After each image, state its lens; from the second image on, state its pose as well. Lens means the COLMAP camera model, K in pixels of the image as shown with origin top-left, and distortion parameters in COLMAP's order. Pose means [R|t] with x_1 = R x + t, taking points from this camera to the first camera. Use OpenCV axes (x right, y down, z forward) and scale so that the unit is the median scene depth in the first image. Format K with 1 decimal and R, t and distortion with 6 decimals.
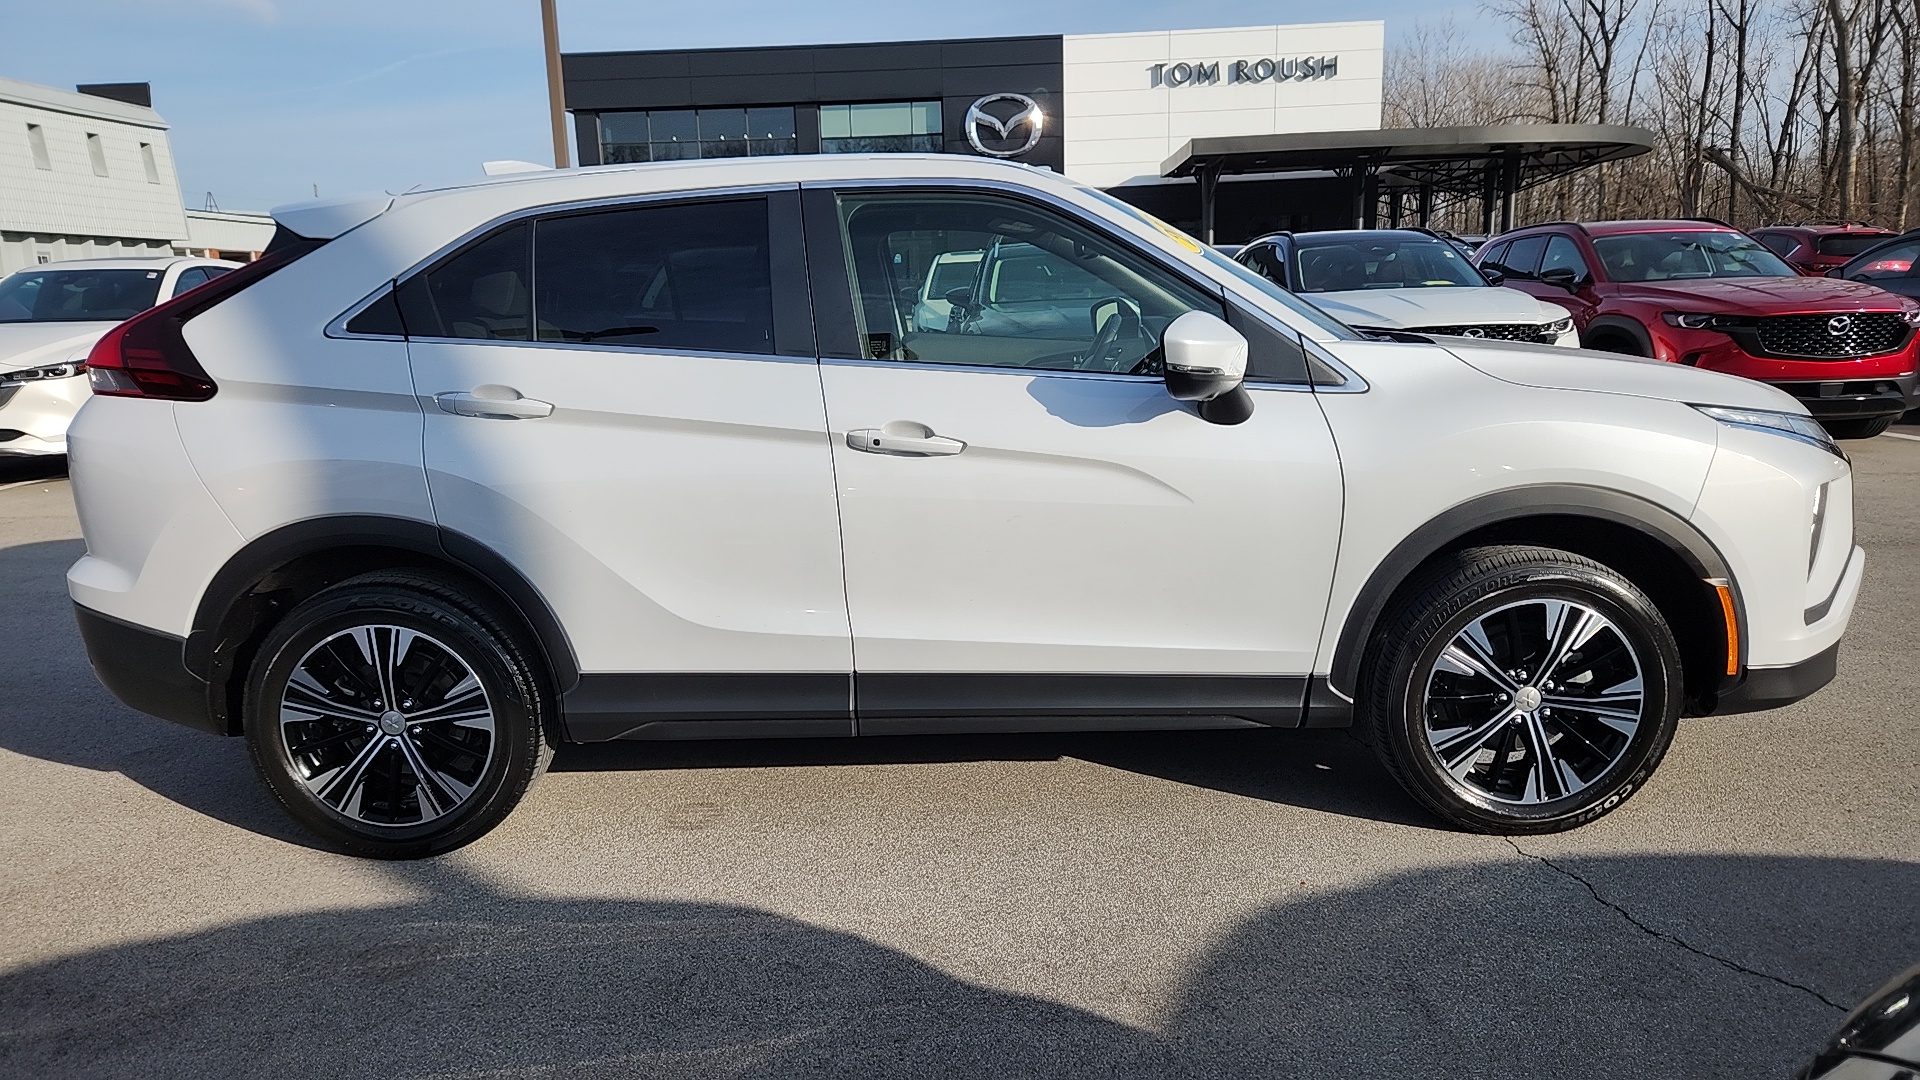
lens RADIAL K [[1323.5, 0, 953.7], [0, 1323.5, 536.6], [0, 0, 1]] dist [0.034759, -0.026216]
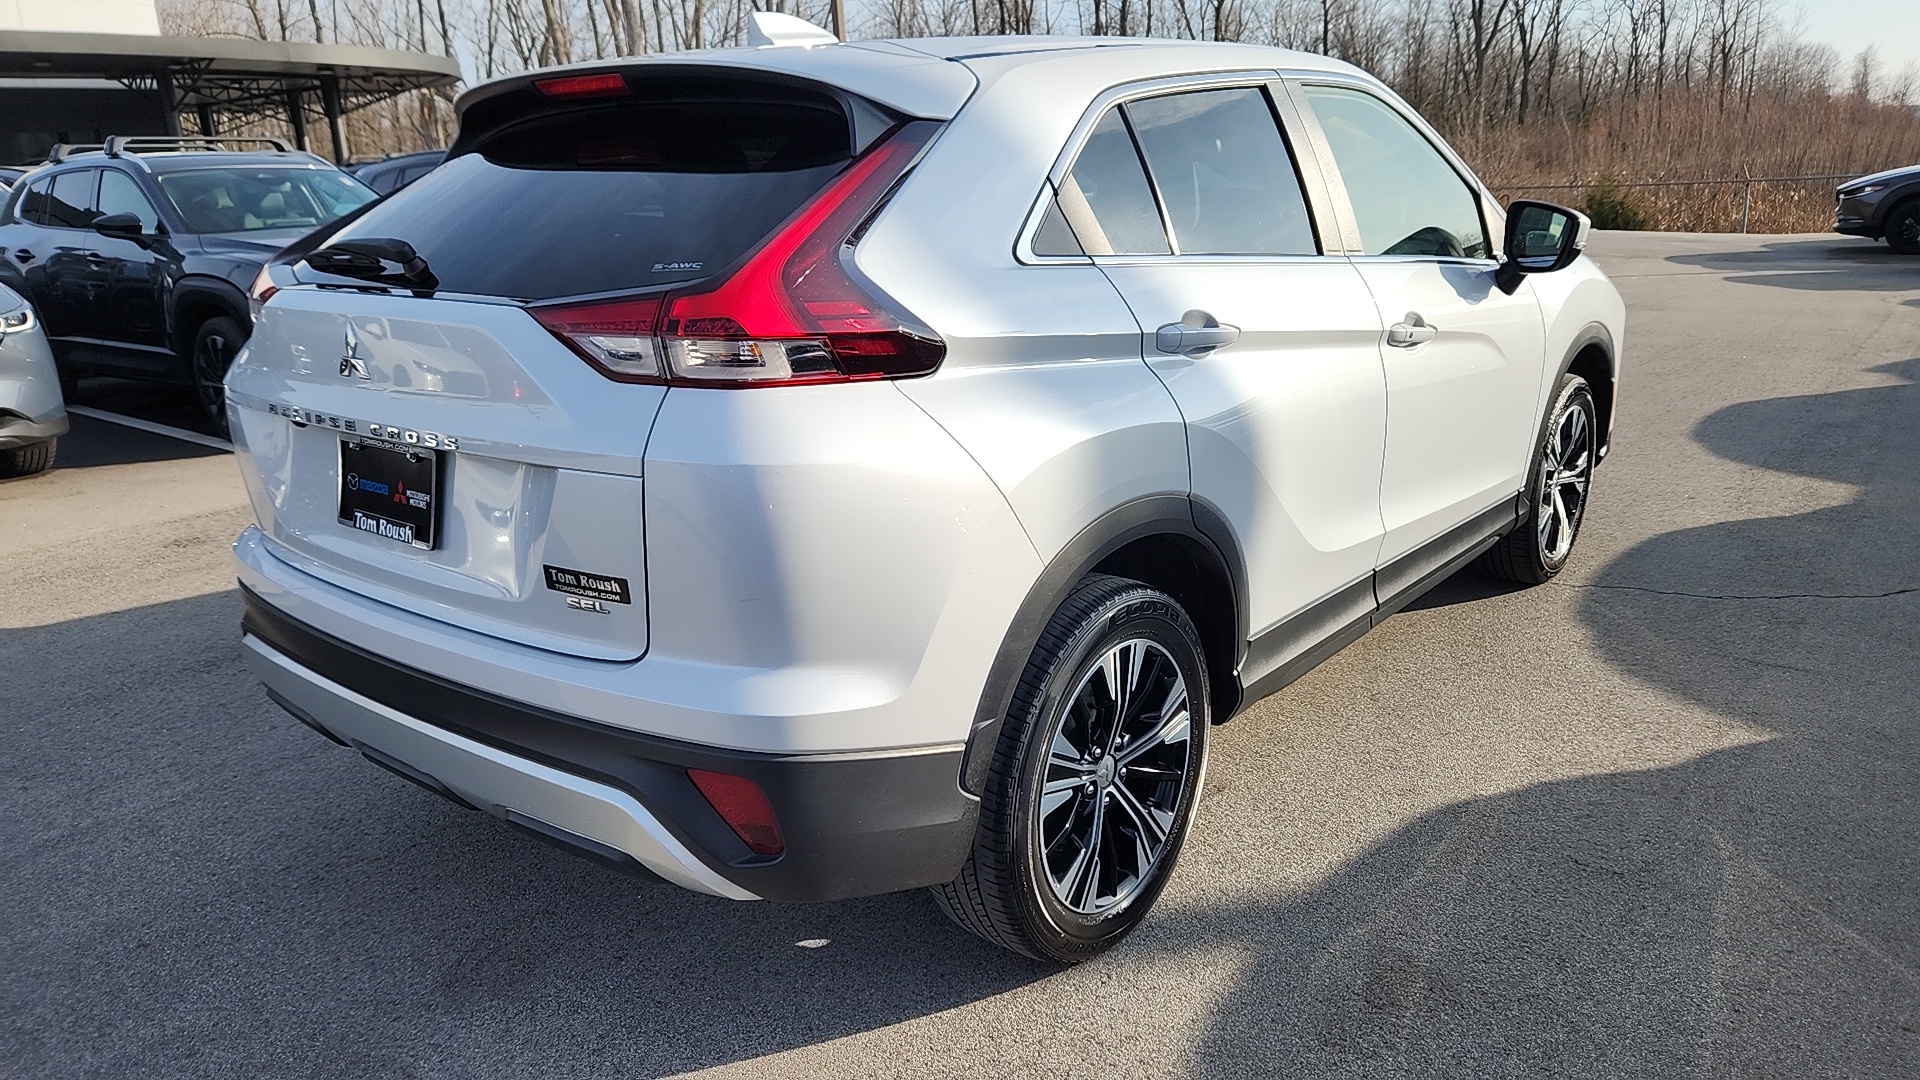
lens RADIAL K [[1323.5, 0, 950.9], [0, 1323.5, 539.3], [0, 0, 1]] dist [0.034759, -0.026216]
pose [[0.624736, -0.202297, 0.754175, -1.028555], [0.163553, 0.978333, 0.126941, -0.100404], [-0.763515, 0.044043, 0.644287, 0.579785]]
